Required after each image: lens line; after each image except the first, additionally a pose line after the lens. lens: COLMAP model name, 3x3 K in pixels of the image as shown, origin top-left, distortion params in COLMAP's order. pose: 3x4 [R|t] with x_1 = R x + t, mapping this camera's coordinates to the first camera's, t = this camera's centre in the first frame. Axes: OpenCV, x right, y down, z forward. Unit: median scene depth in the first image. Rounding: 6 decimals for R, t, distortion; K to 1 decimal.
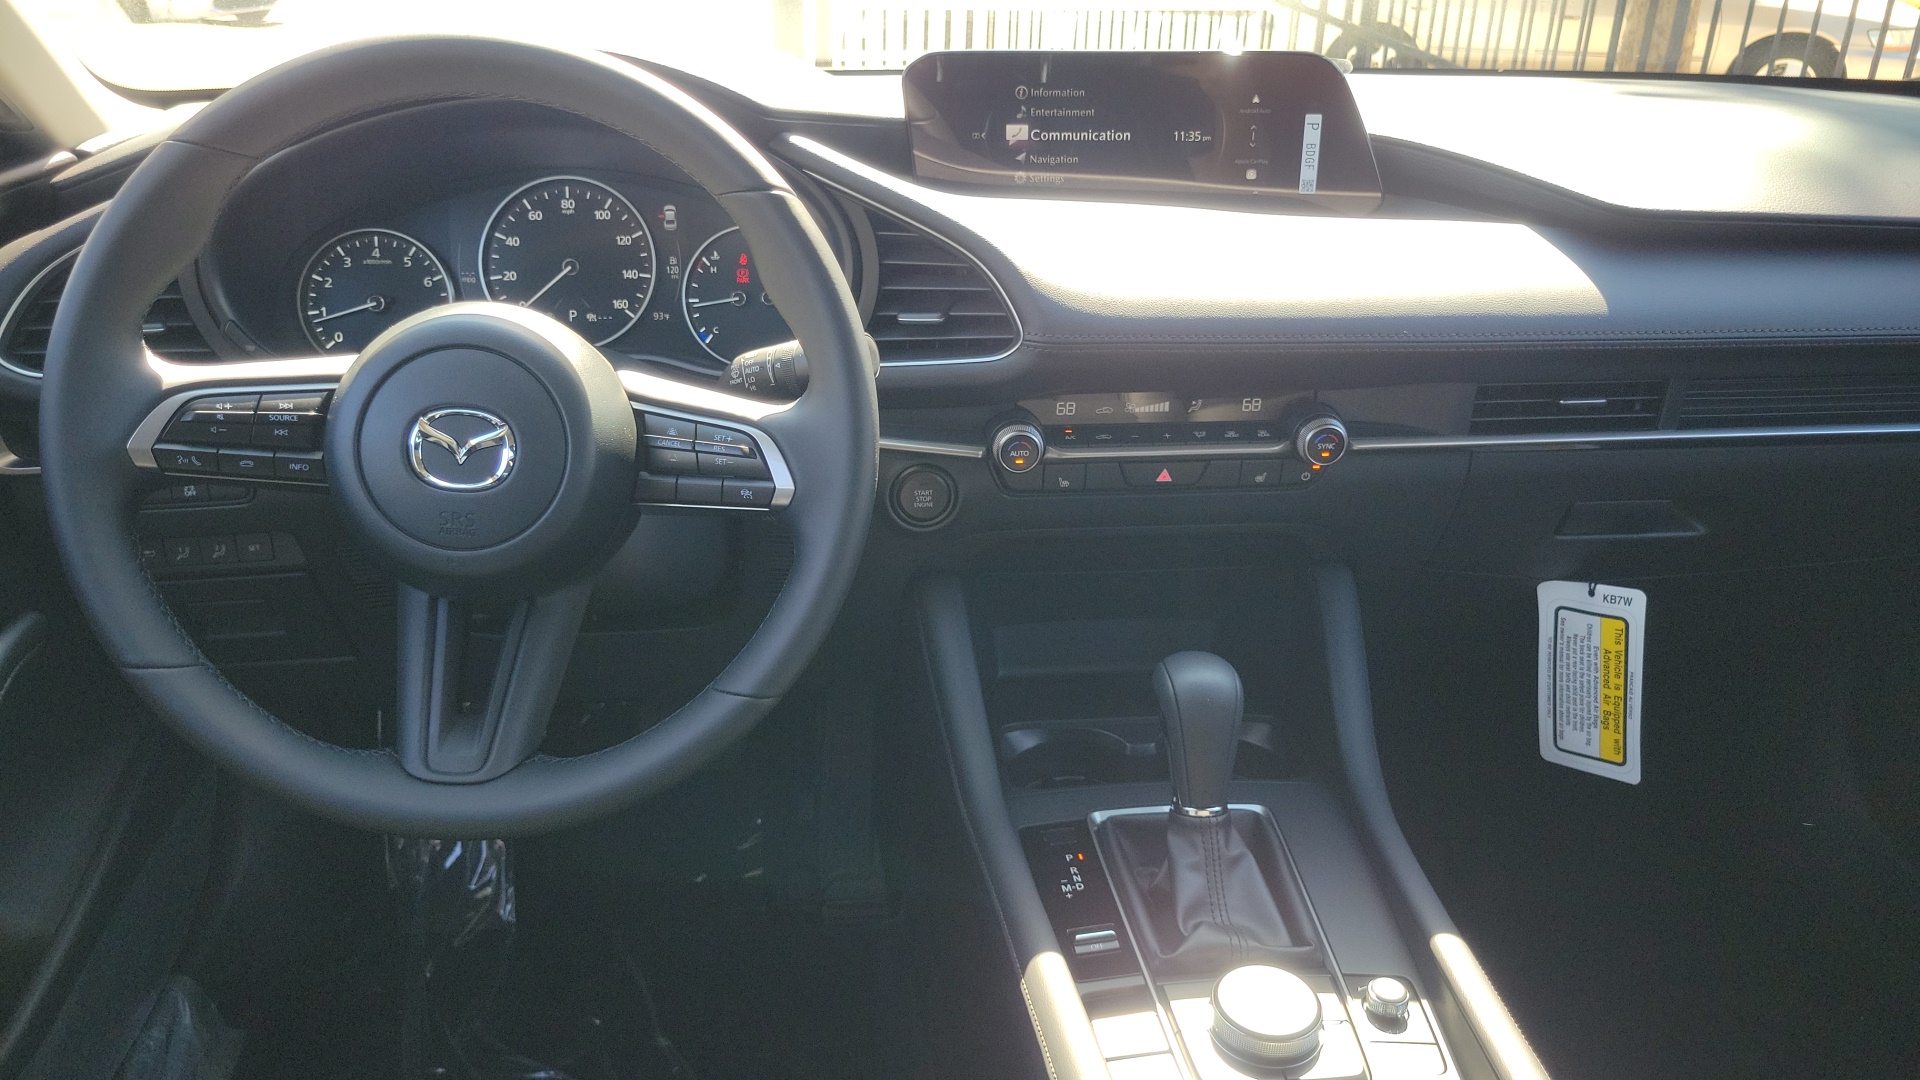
lens RADIAL K [[1493.1, 0, 953.9], [0, 1493.1, 541.8], [0, 0, 1]] dist [0.023677, -0.005832]
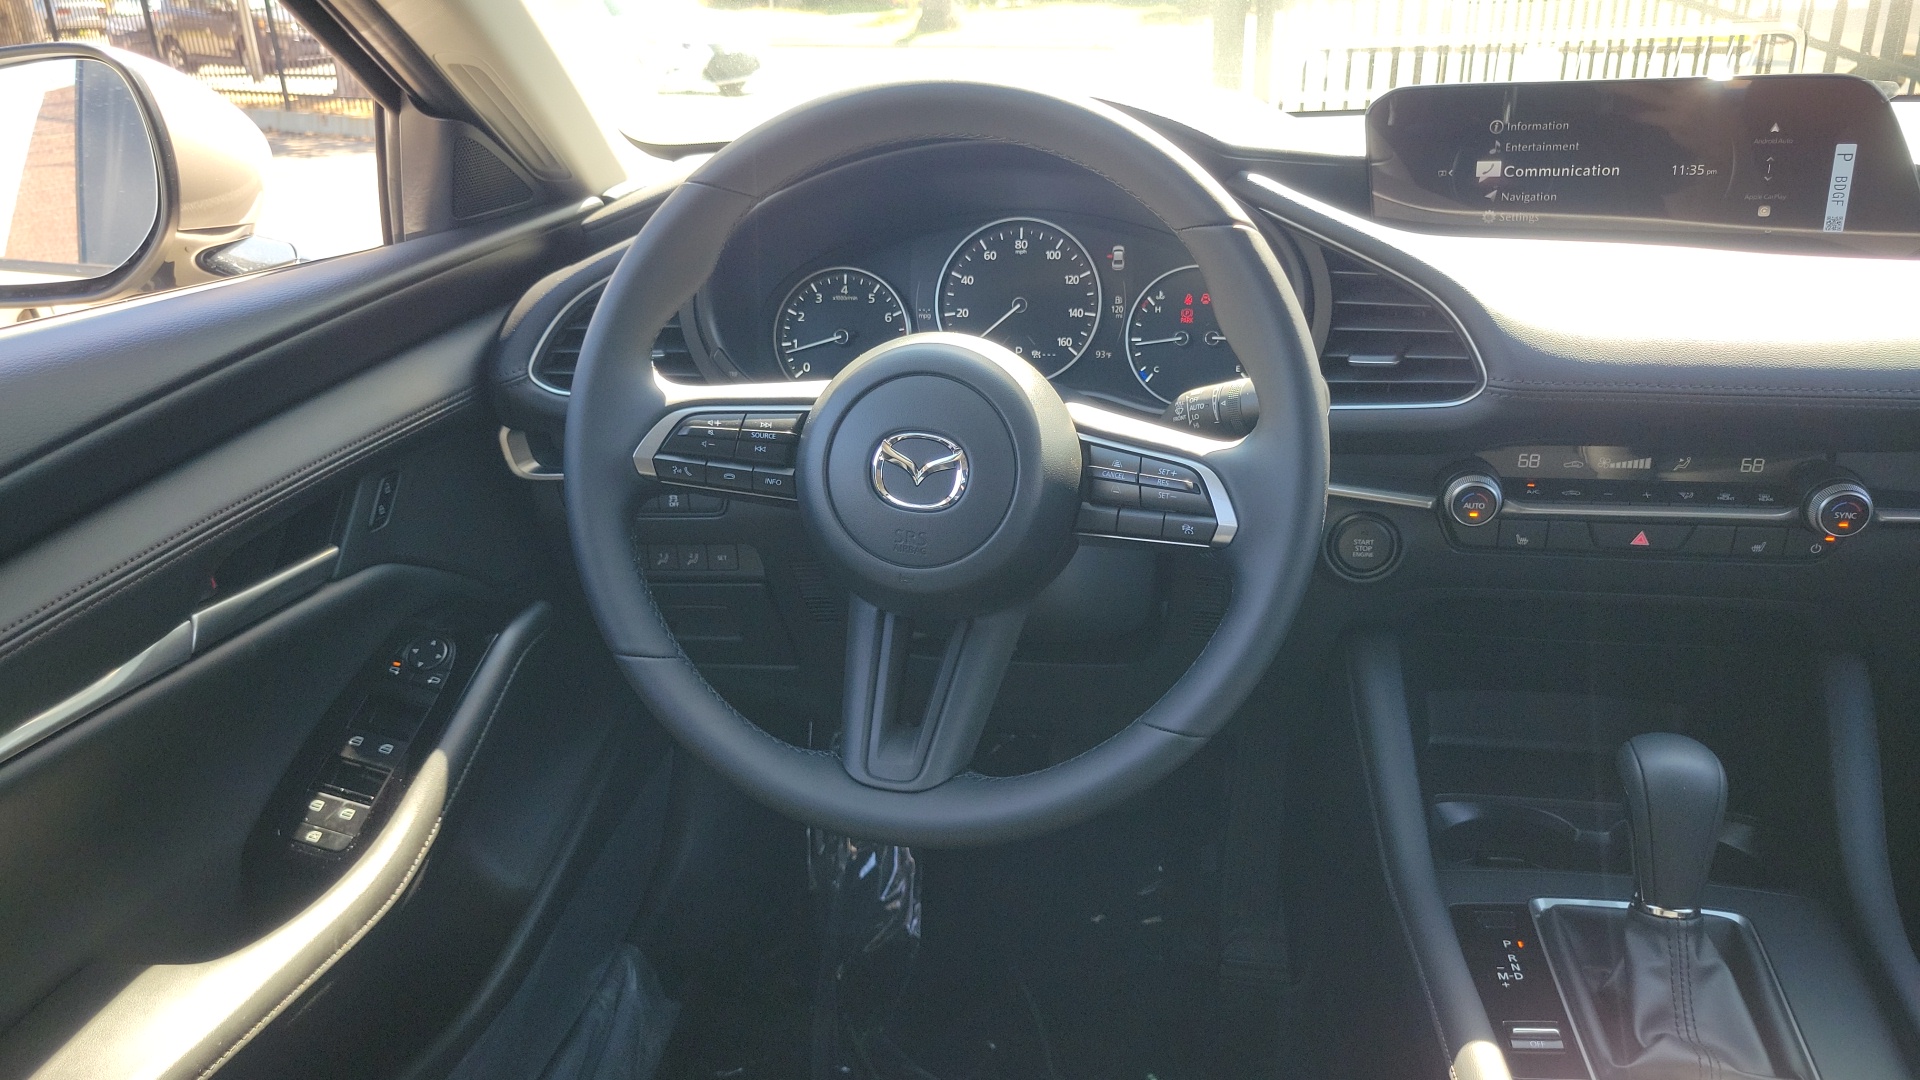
lens RADIAL K [[1493.1, 0, 936.4], [0, 1493.1, 549.2], [0, 0, 1]] dist [0.023677, -0.005832]
pose [[0.959394, 0.058374, -0.275962, -0.017694], [-0.066472, 0.997586, -0.020075, 0.008743], [0.274124, 0.037604, 0.960959, 0.001252]]
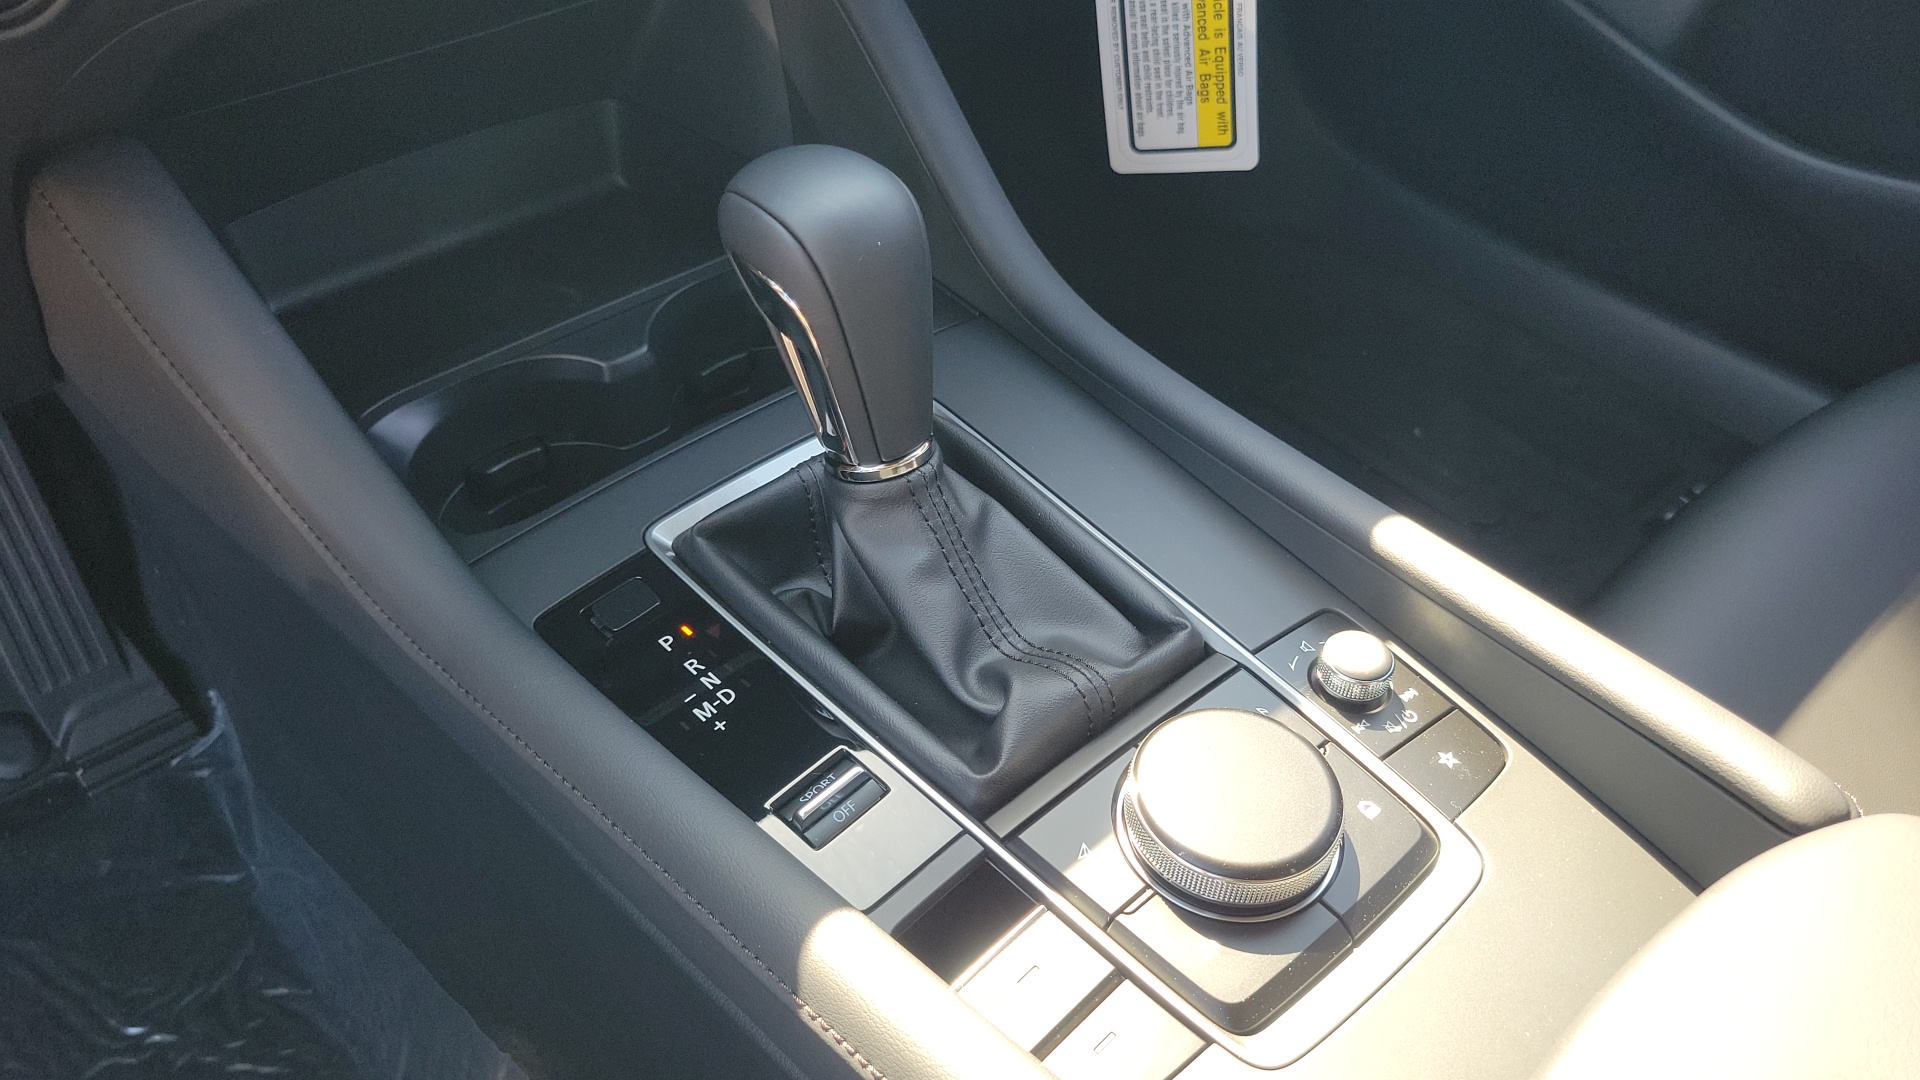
lens RADIAL K [[1493.1, 0, 879.3], [0, 1493.1, 523.6], [0, 0, 1]] dist [0.023677, -0.005832]
pose [[0.821296, -0.384252, 0.421691, -0.051717], [0.222593, 0.896404, 0.383291, 0.003123], [-0.525286, -0.220930, 0.821745, 0.512817]]
